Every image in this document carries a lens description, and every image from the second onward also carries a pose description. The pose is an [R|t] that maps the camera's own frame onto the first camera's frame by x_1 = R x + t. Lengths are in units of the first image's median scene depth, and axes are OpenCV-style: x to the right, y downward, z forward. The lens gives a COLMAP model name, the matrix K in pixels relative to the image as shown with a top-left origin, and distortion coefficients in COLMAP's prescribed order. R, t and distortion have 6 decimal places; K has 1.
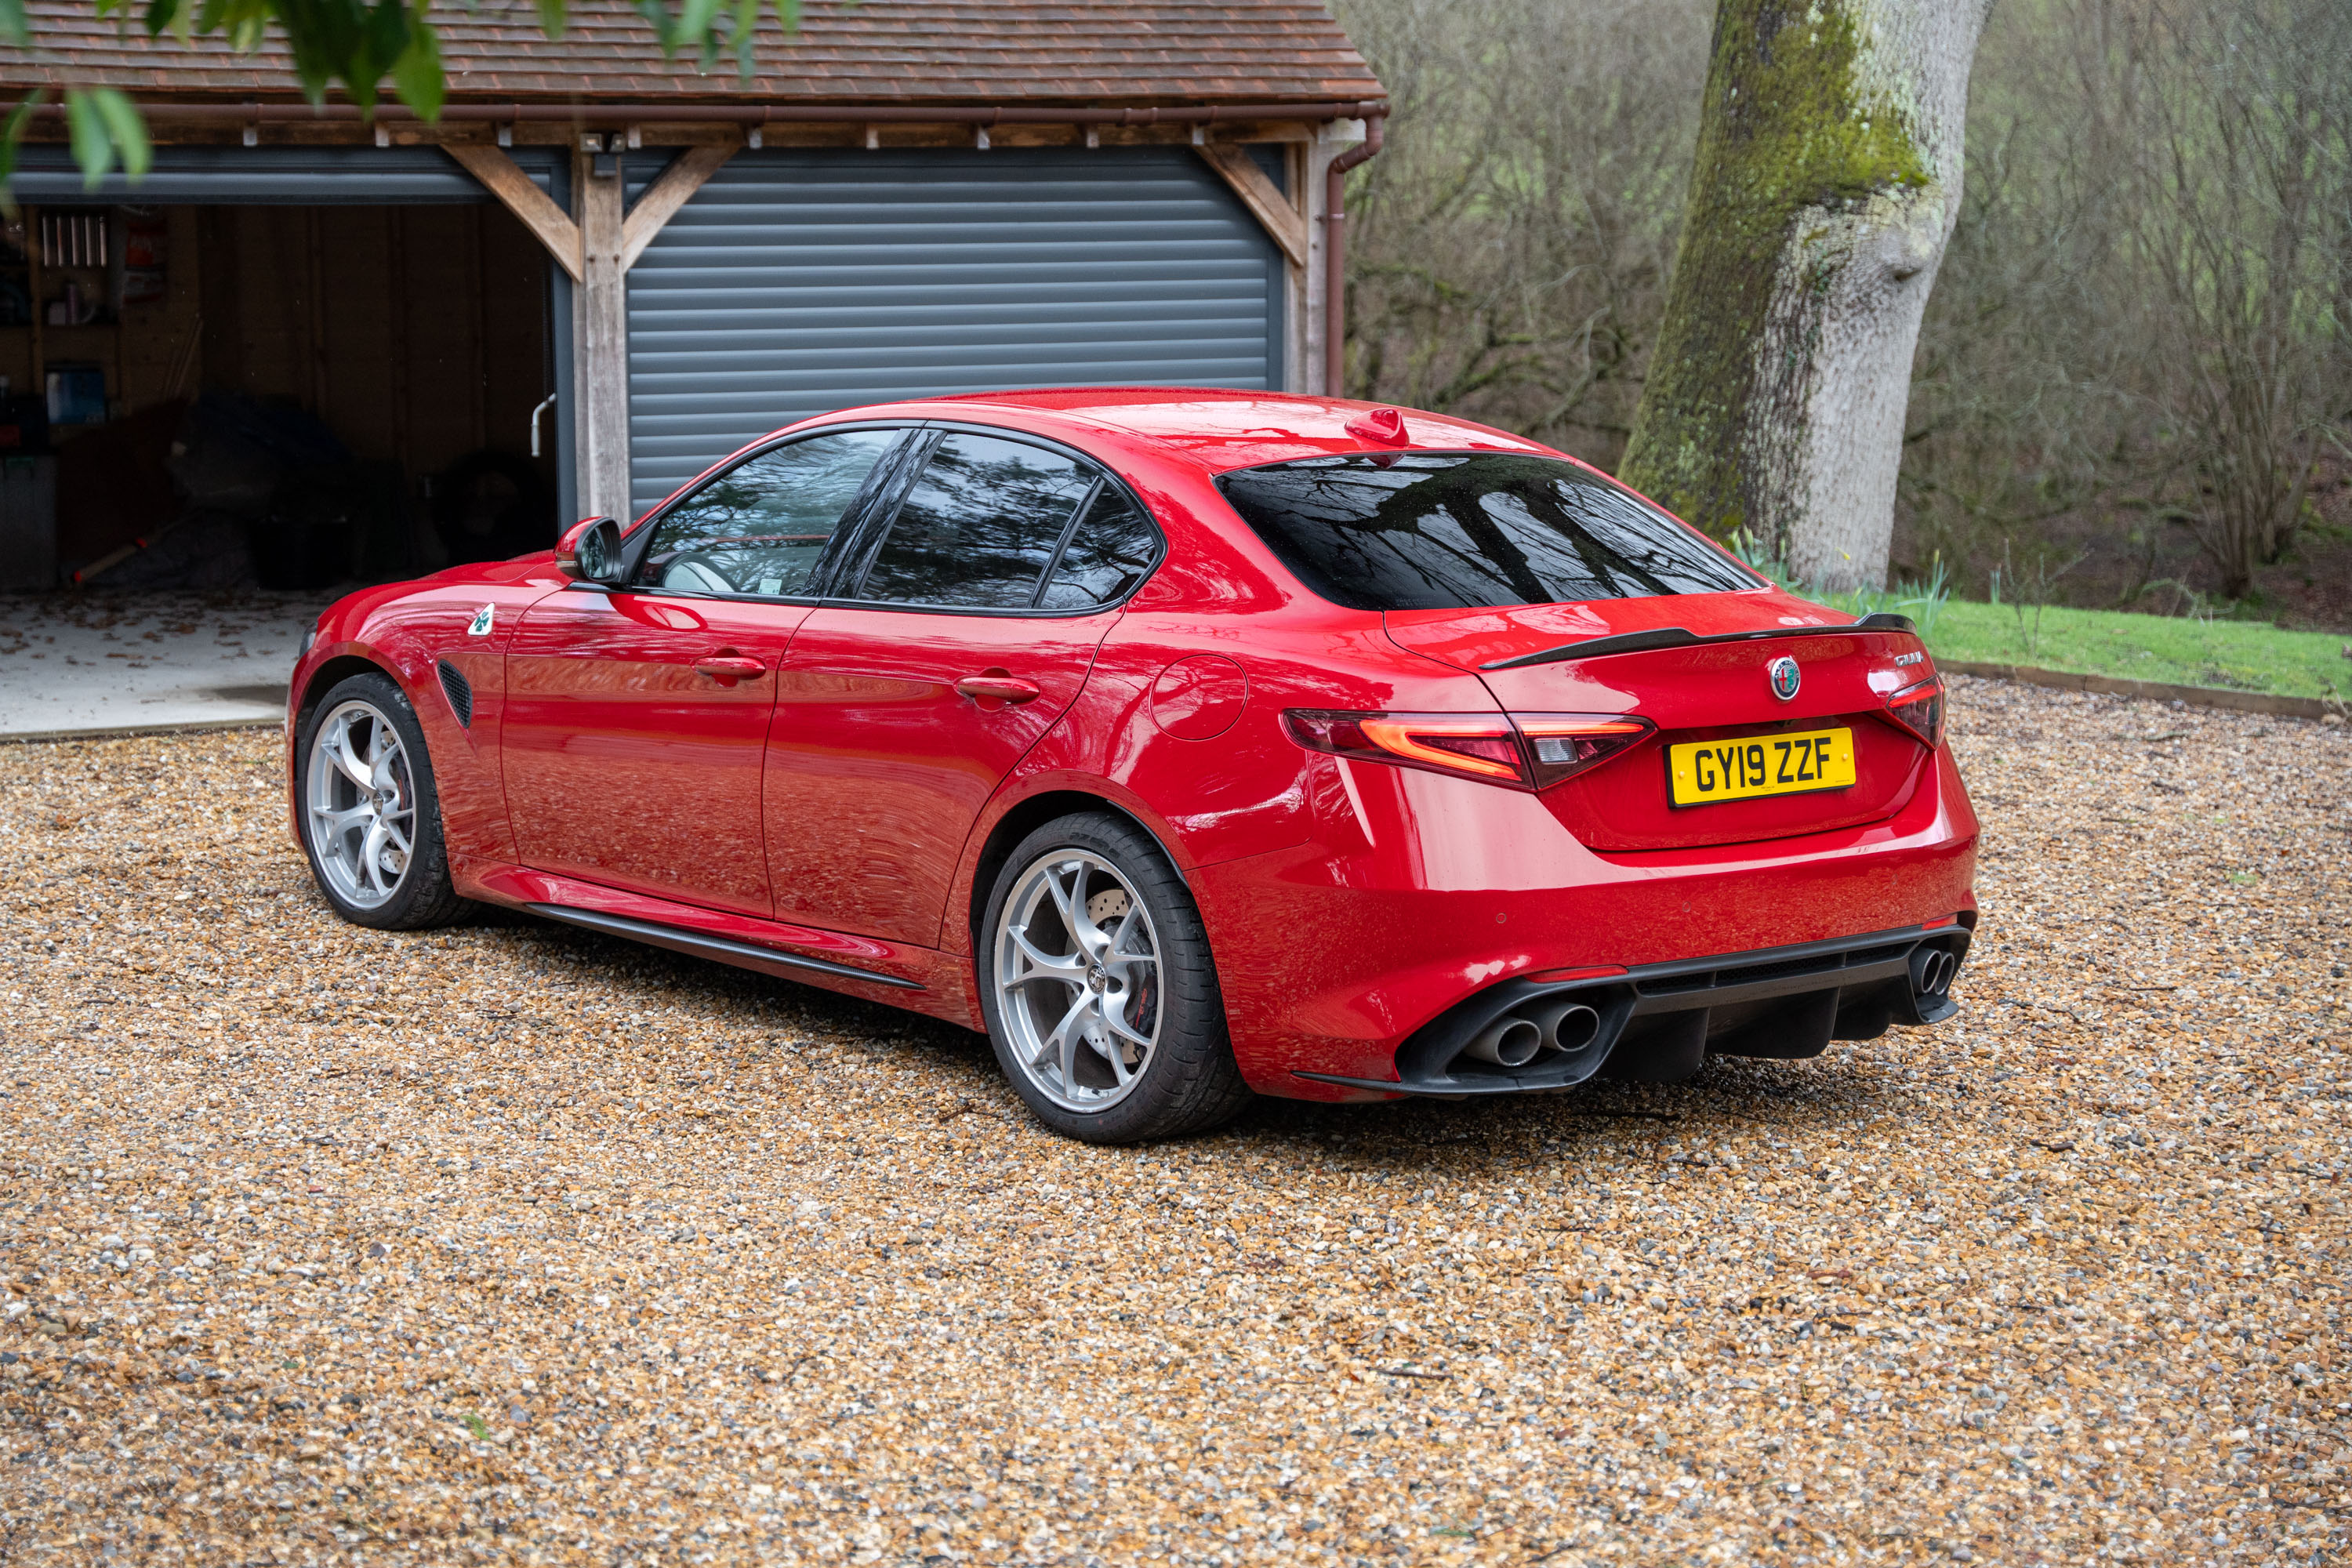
lens RADIAL K [[3764.4, 0, 1138.2], [0, 3764.4, 735.2], [0, 0, 1]] dist [0.180623, 0.000000]
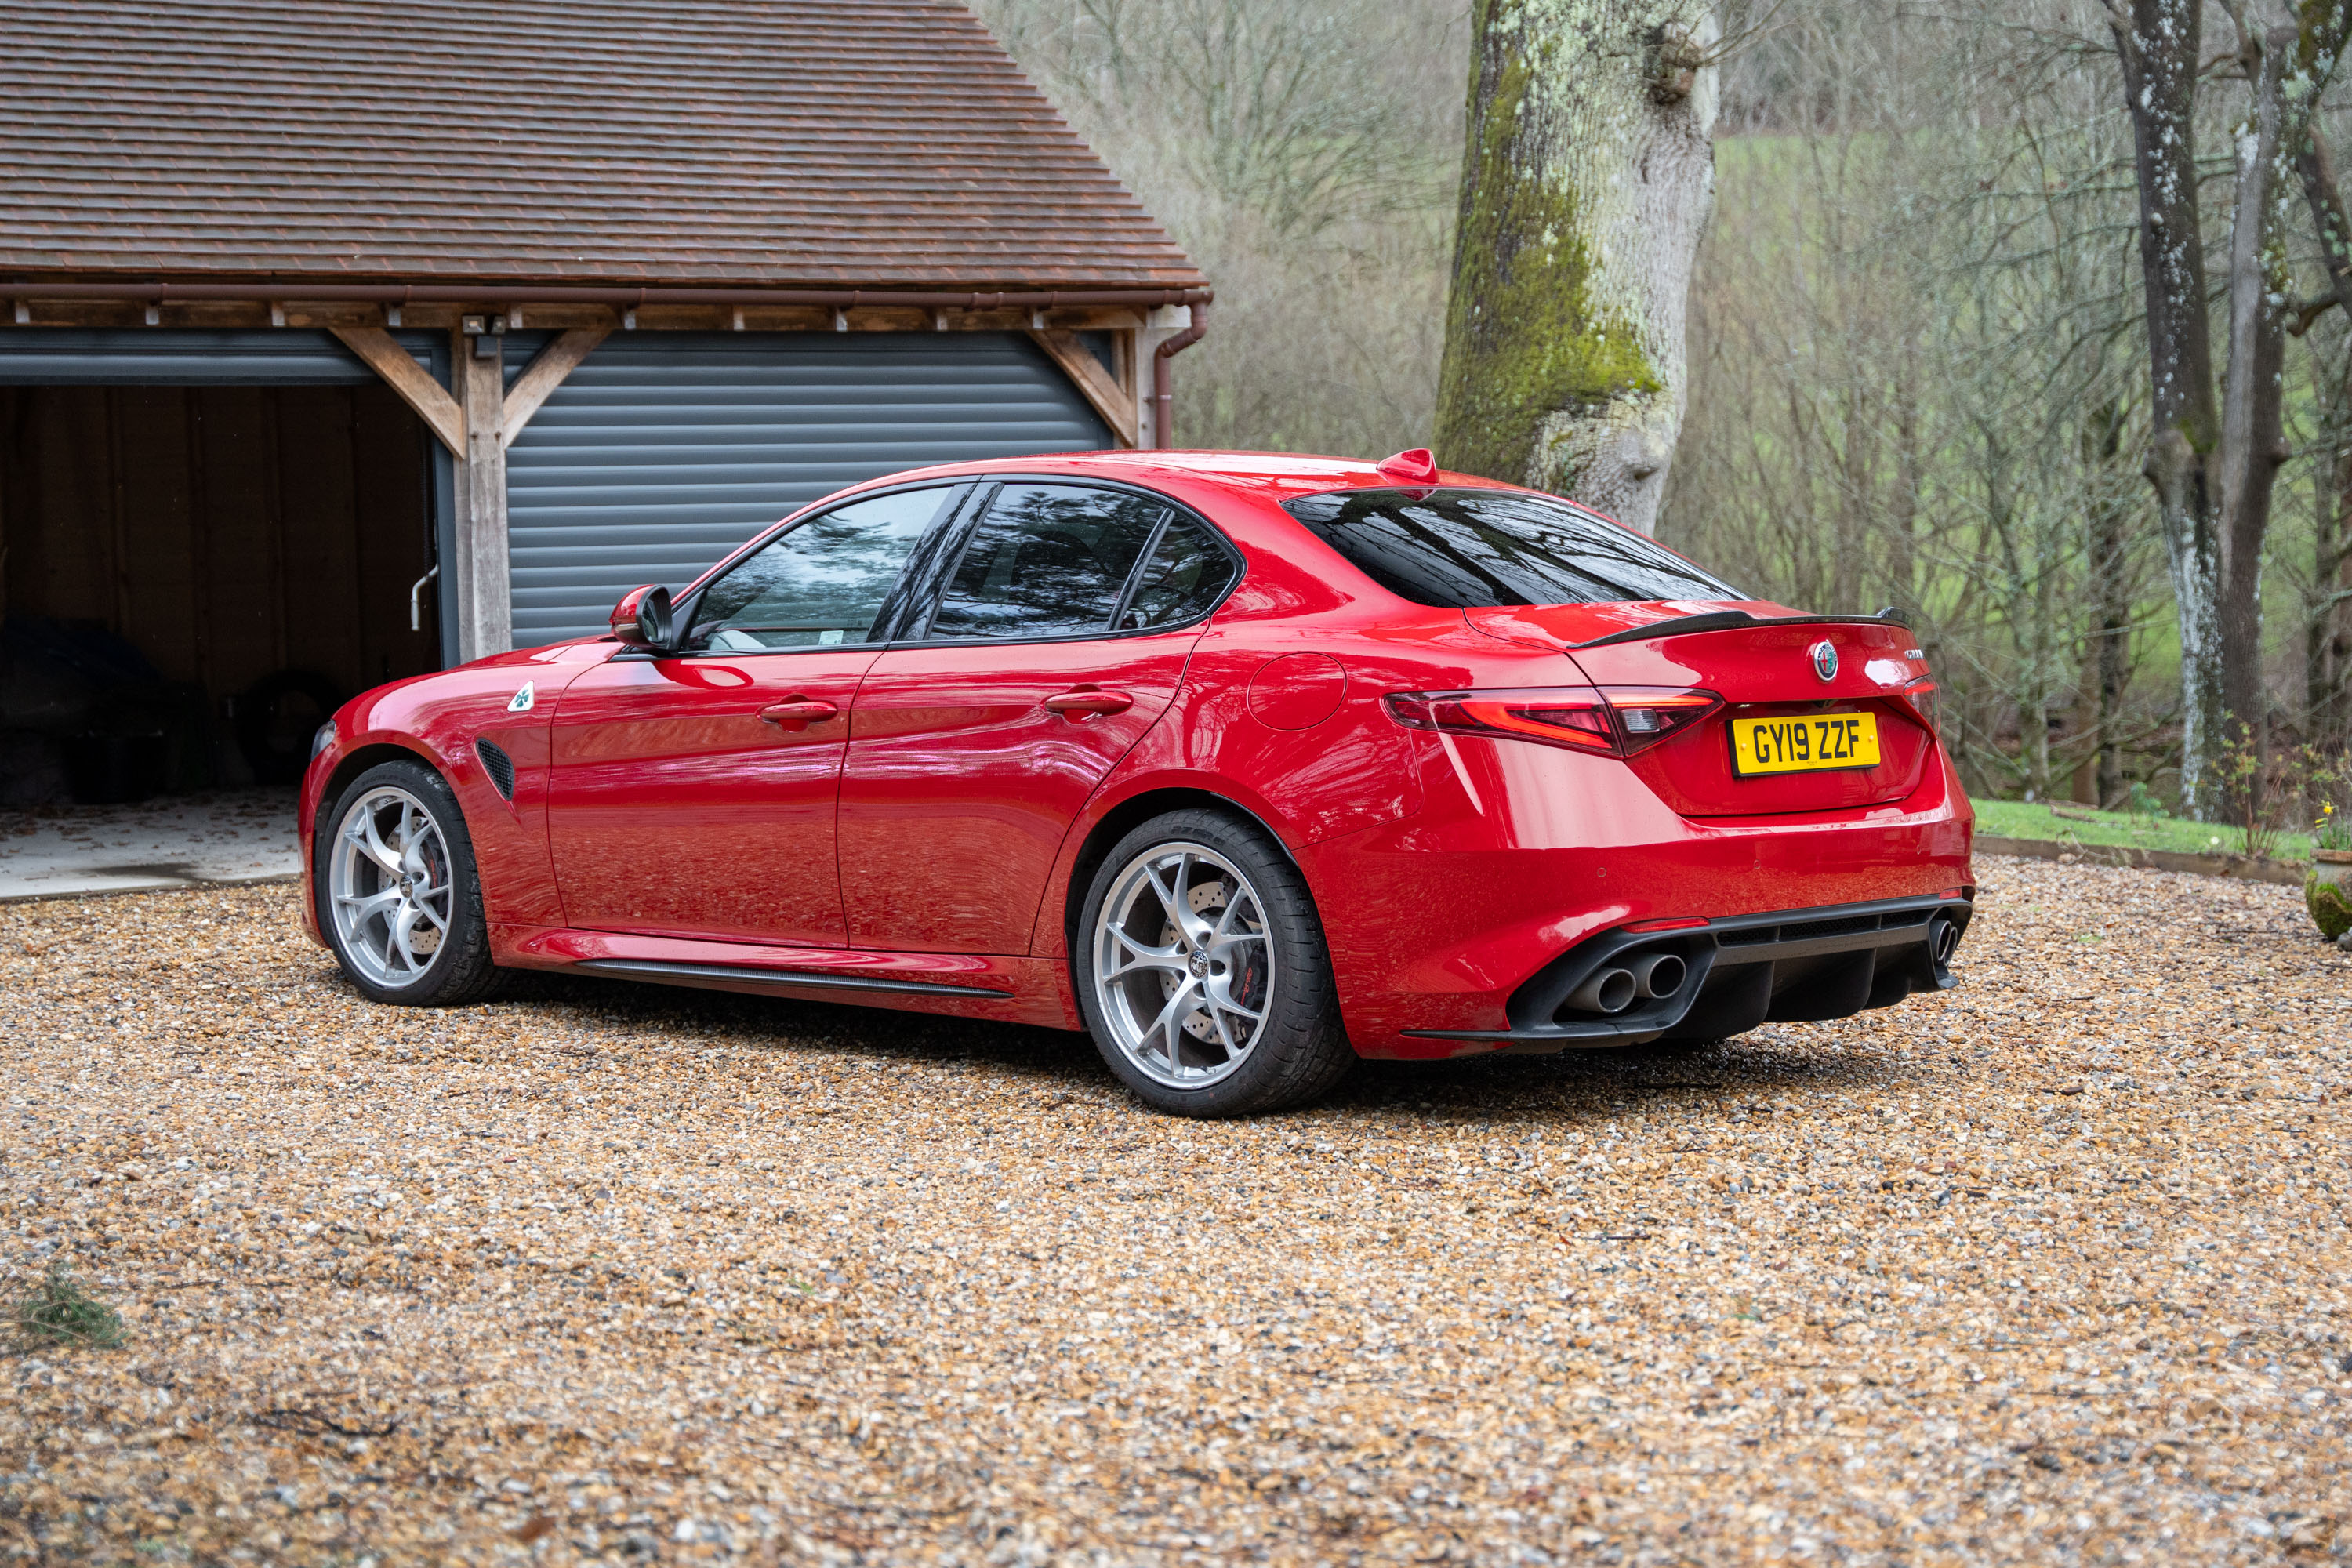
lens RADIAL K [[3665.7, 0, 1178.4], [0, 3665.7, 782.3], [0, 0, 1]] dist [0.138851, 0.000000]
pose [[0.993622, -0.027227, 0.109424, -0.101777], [0.034352, 0.997373, -0.063769, 0.062399], [-0.107401, 0.067121, 0.991947, -0.028169]]
